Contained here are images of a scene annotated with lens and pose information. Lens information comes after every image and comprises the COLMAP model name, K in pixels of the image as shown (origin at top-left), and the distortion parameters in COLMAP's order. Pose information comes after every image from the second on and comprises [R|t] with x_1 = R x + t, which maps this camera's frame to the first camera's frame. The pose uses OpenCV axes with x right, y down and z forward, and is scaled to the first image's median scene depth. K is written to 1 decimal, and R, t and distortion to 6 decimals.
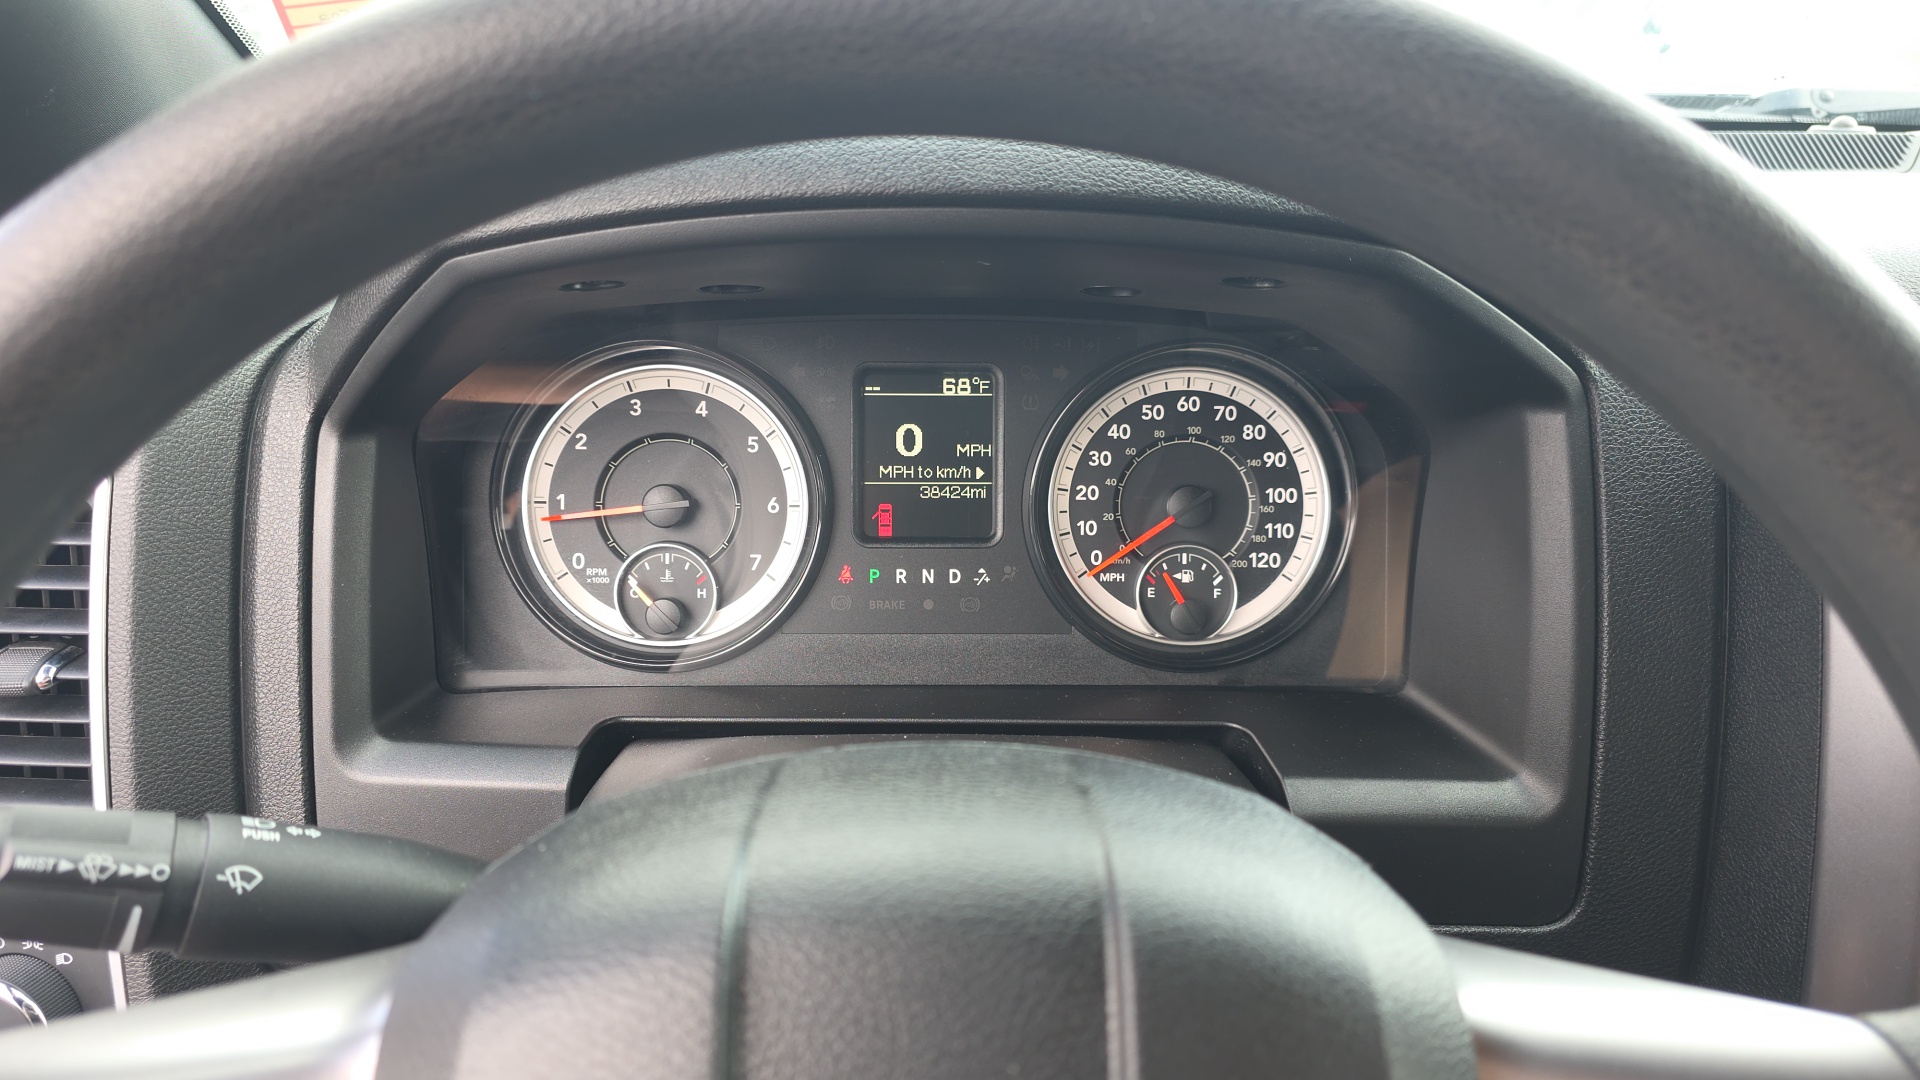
lens RADIAL K [[1323.8, 0, 953.2], [0, 1323.8, 510.2], [0, 0, 1]] dist [0.073620, -0.069100]
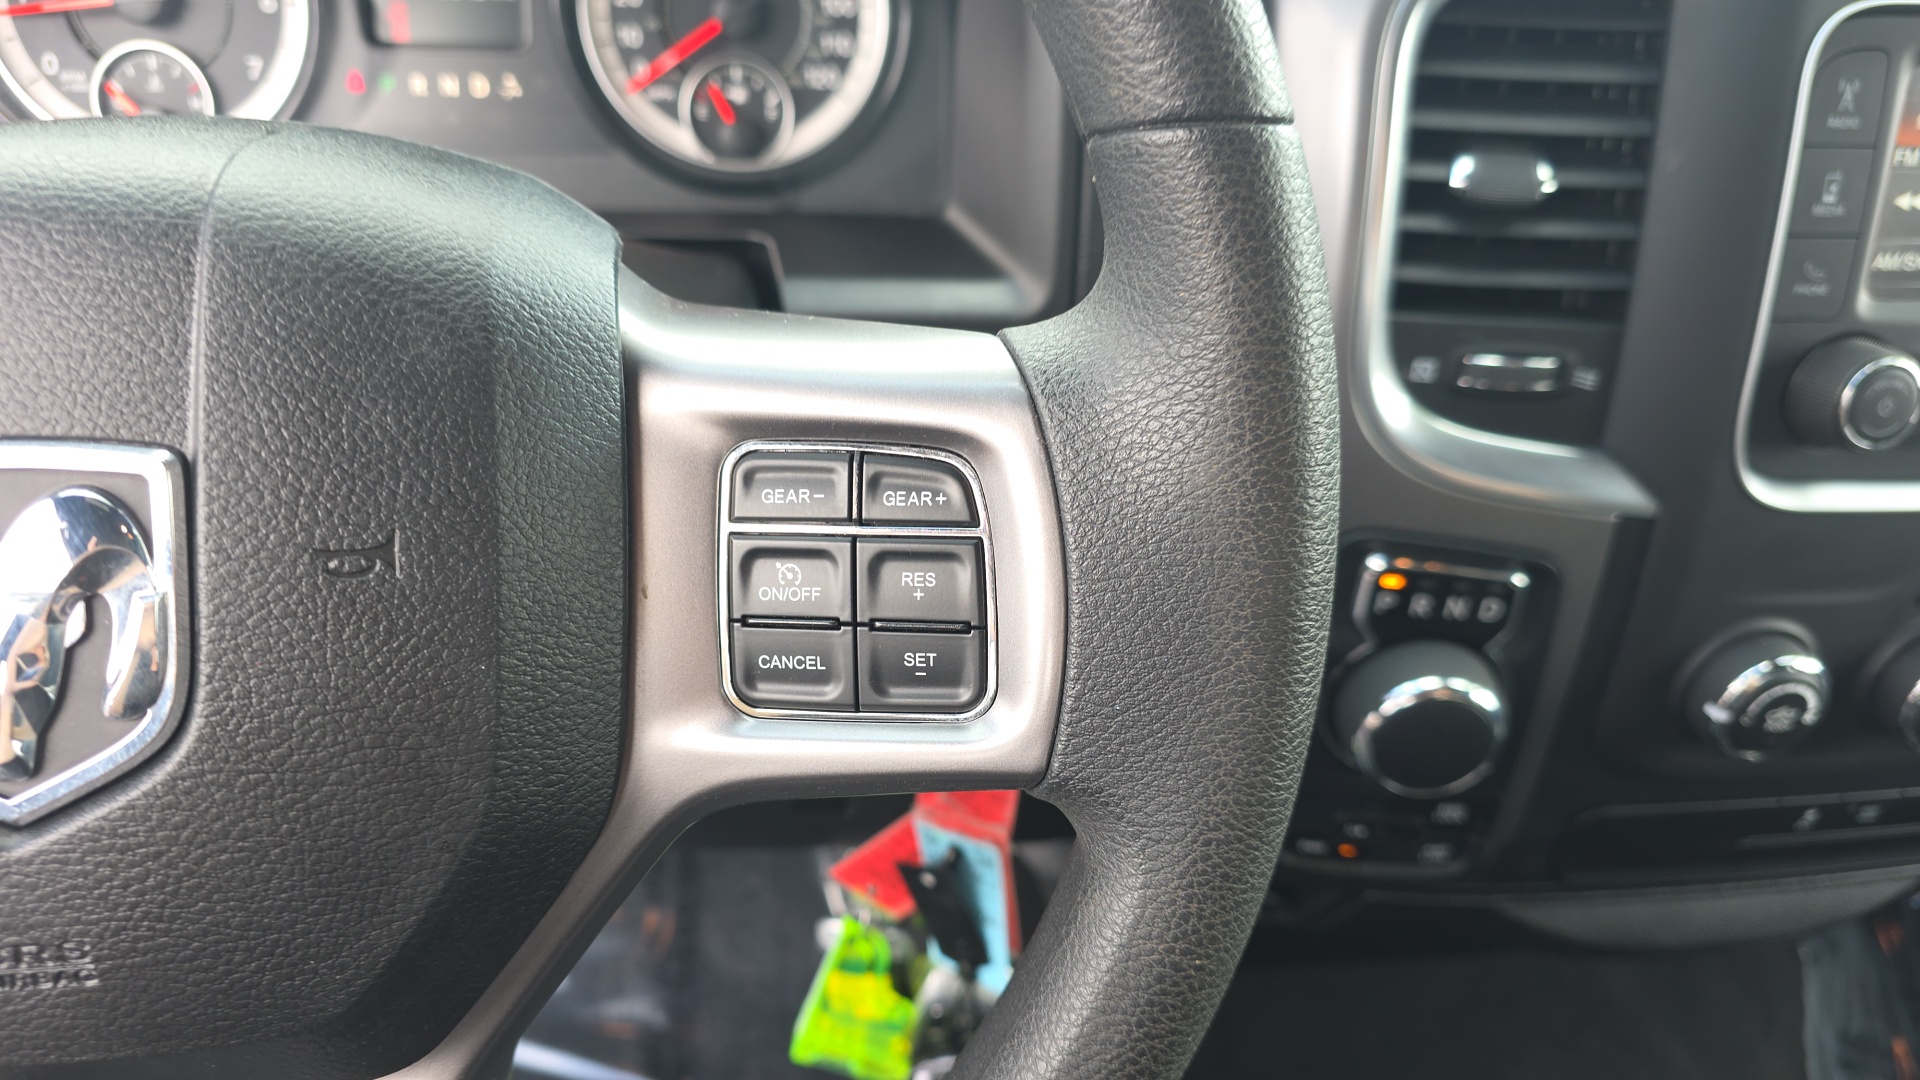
lens RADIAL K [[1356.7, 0, 955.2], [0, 1356.7, 553.1], [0, 0, 1]] dist [0.007244, -0.032046]
pose [[0.992764, -0.020777, 0.118271, 0.207877], [-0.011513, 0.963912, 0.265974, 0.106496], [-0.119529, -0.265411, 0.956697, -0.026676]]
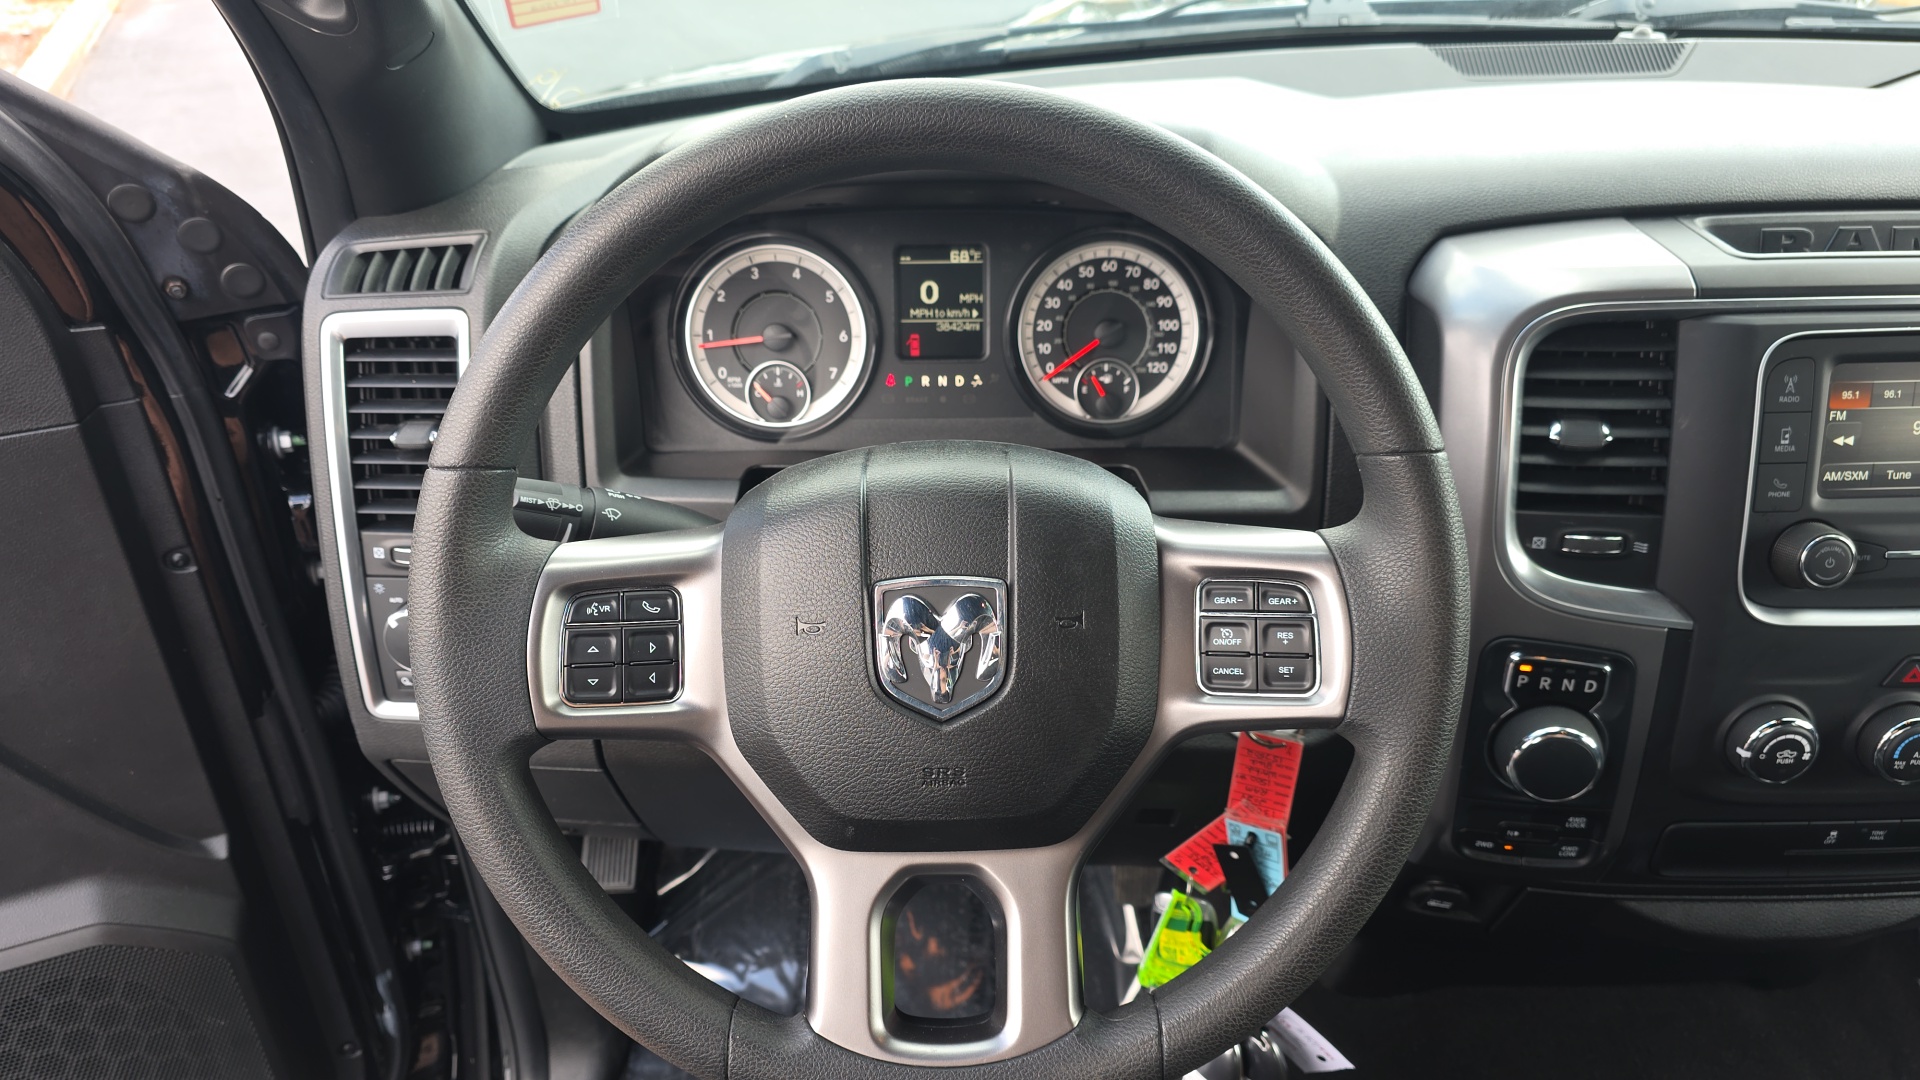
lens RADIAL K [[1307.3, 0, 957.2], [0, 1307.3, 554.9], [0, 0, 1]] dist [0.062320, -0.078173]
pose [[0.999777, -0.009790, -0.018720, 0.025101], [0.012502, 0.988493, 0.150748, 0.020132], [0.017029, -0.150948, 0.988395, -0.569528]]
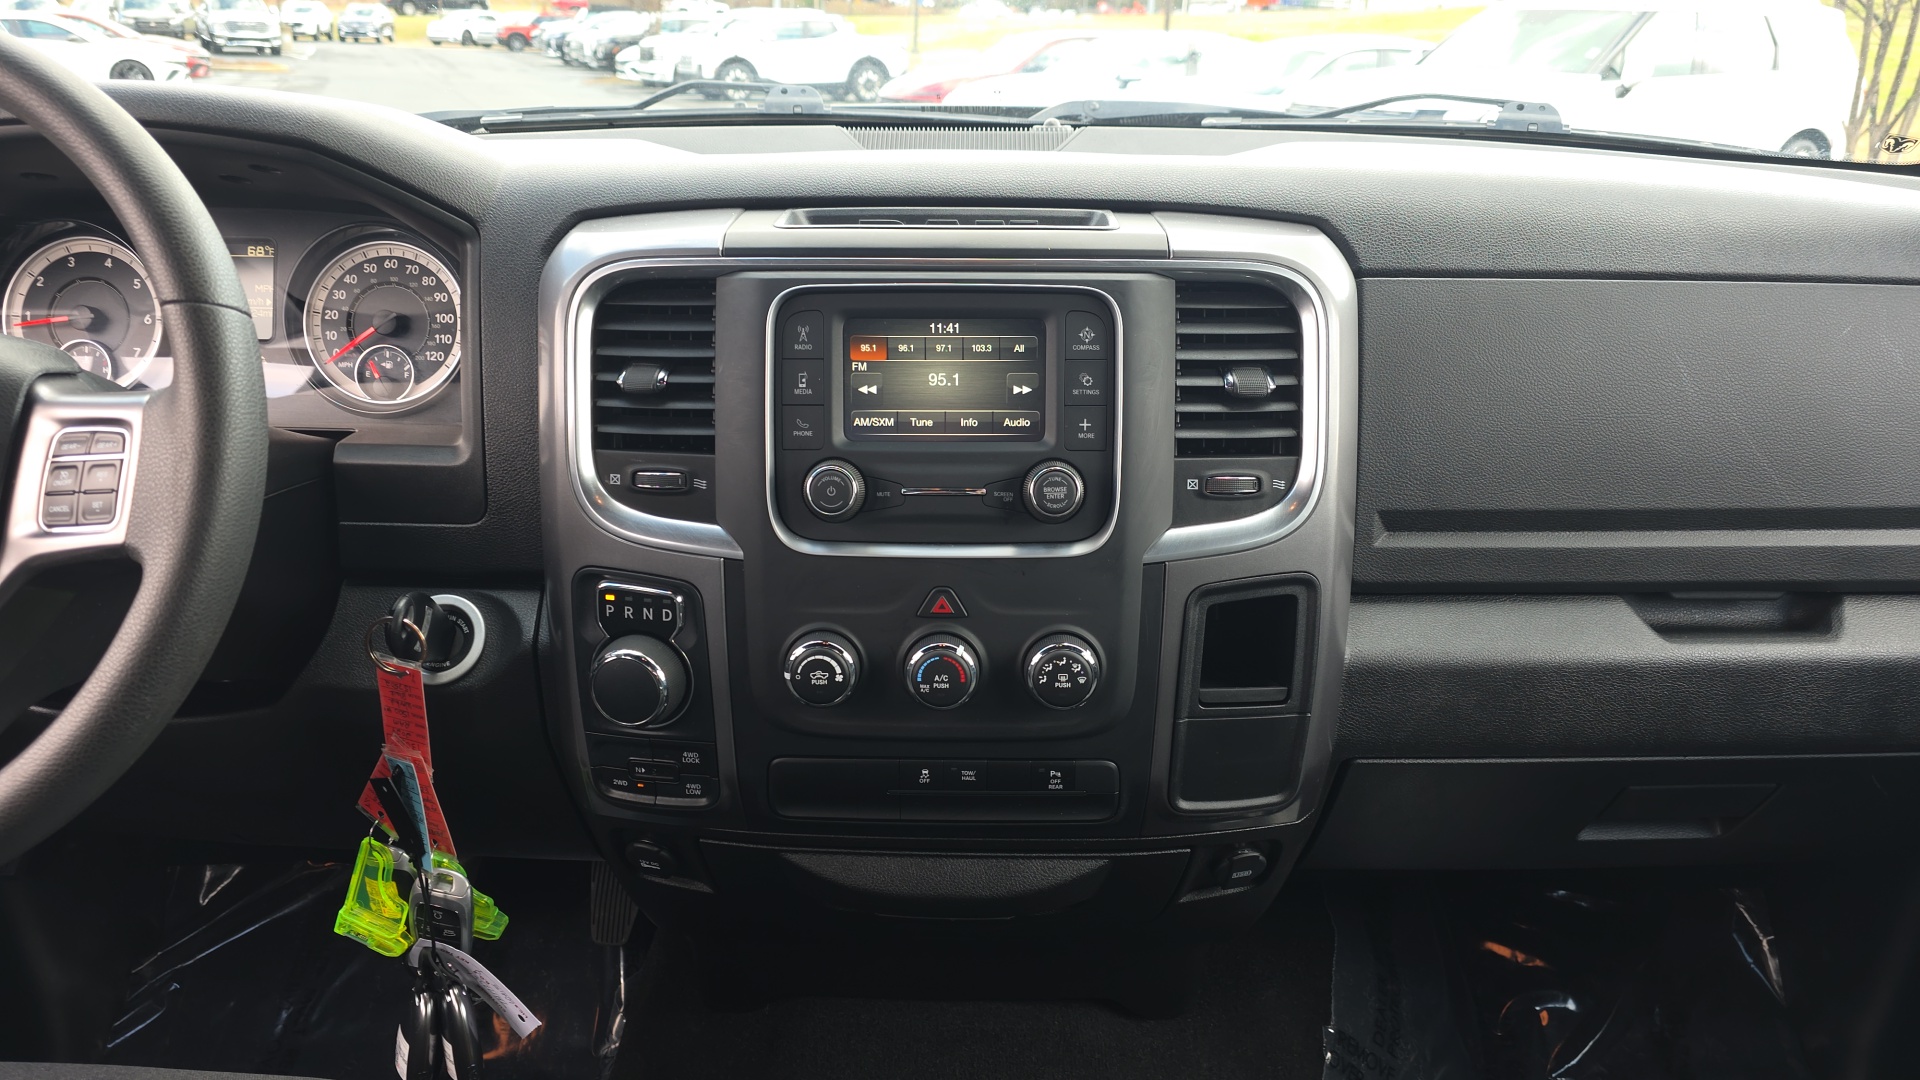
lens RADIAL K [[1289.1, 0, 961.1], [0, 1289.1, 535.2], [0, 0, 1]] dist [0.069859, -0.075430]
pose [[0.999349, 0.015525, -0.032581, 0.973278], [-0.015812, 0.999838, -0.008591, 0.272943], [0.032443, 0.009100, 0.999432, -0.654897]]
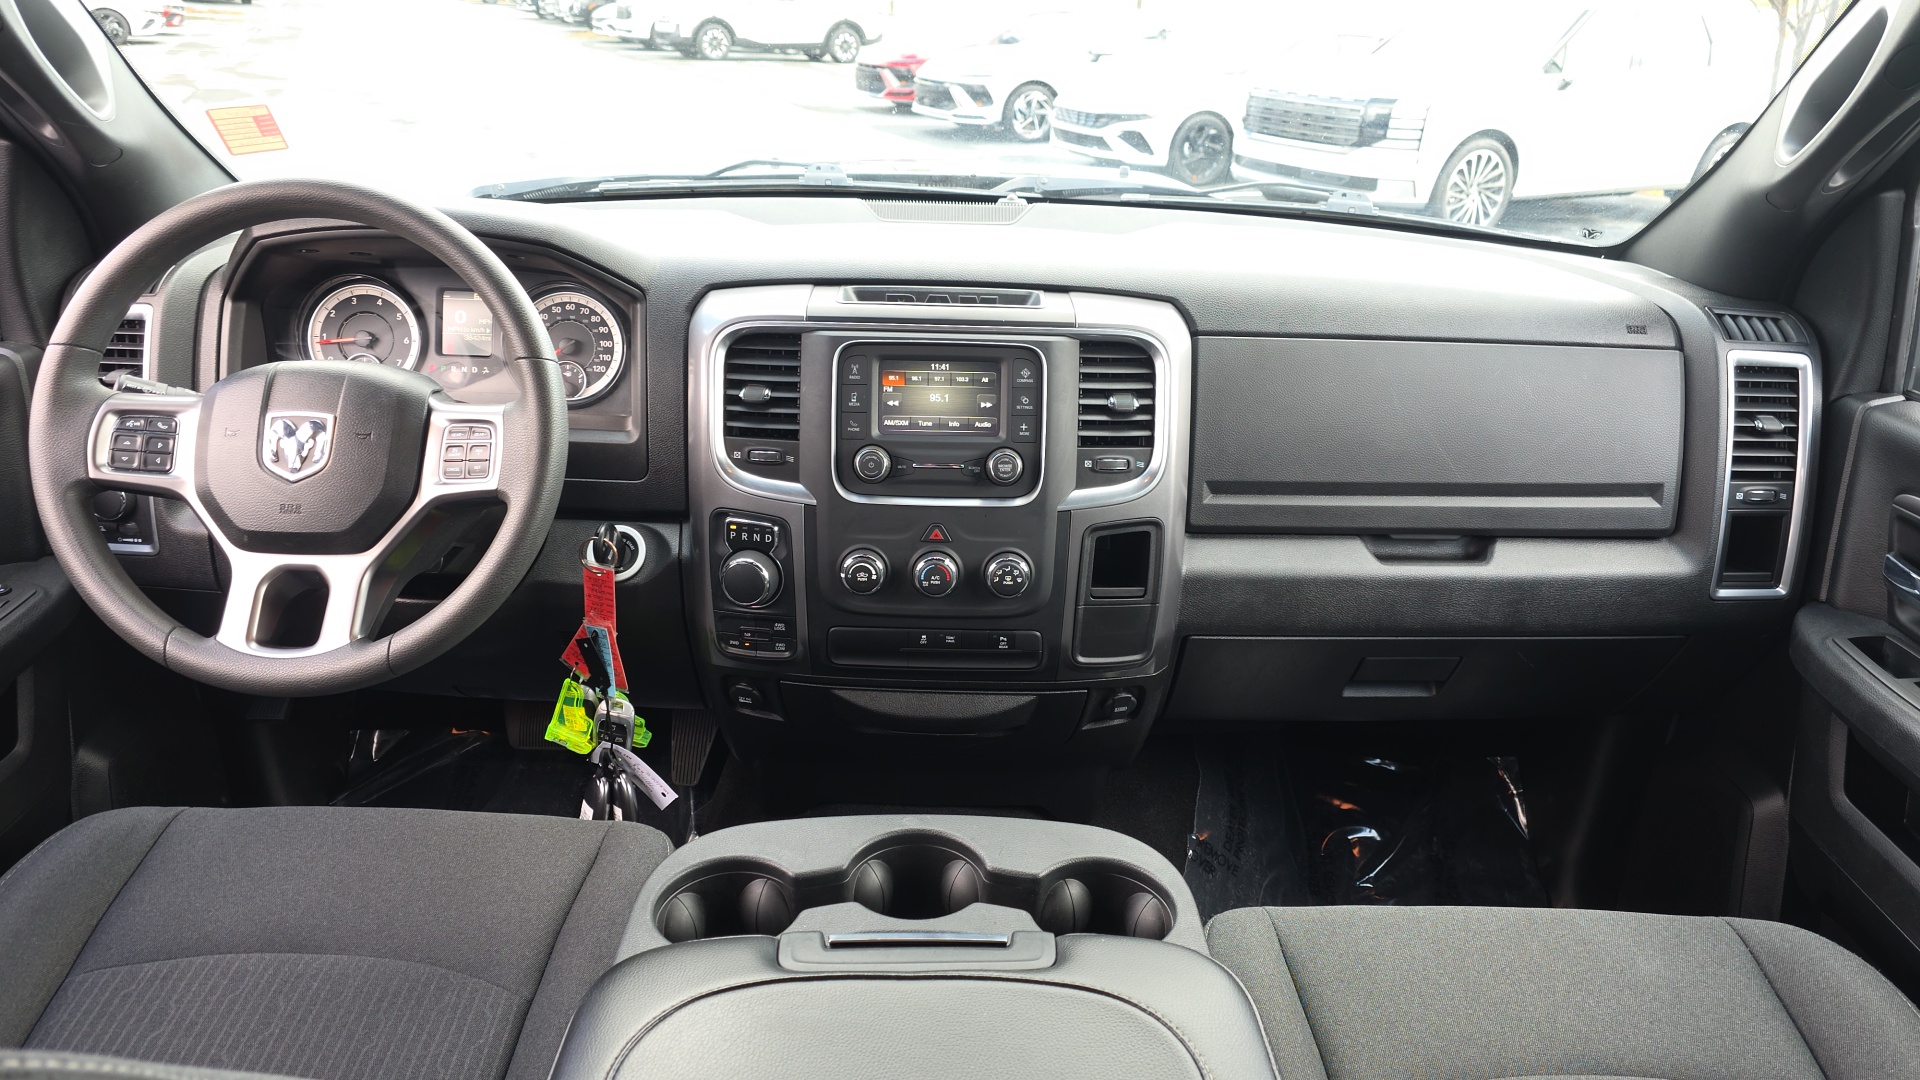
lens RADIAL K [[1289.1, 0, 961.1], [0, 1289.1, 535.2], [0, 0, 1]] dist [0.069859, -0.075430]
pose [[0.999522, 0.030227, -0.006431, 0.968181], [-0.030079, 0.999304, 0.022052, 0.285463], [0.007093, -0.021848, 0.999736, -1.532995]]
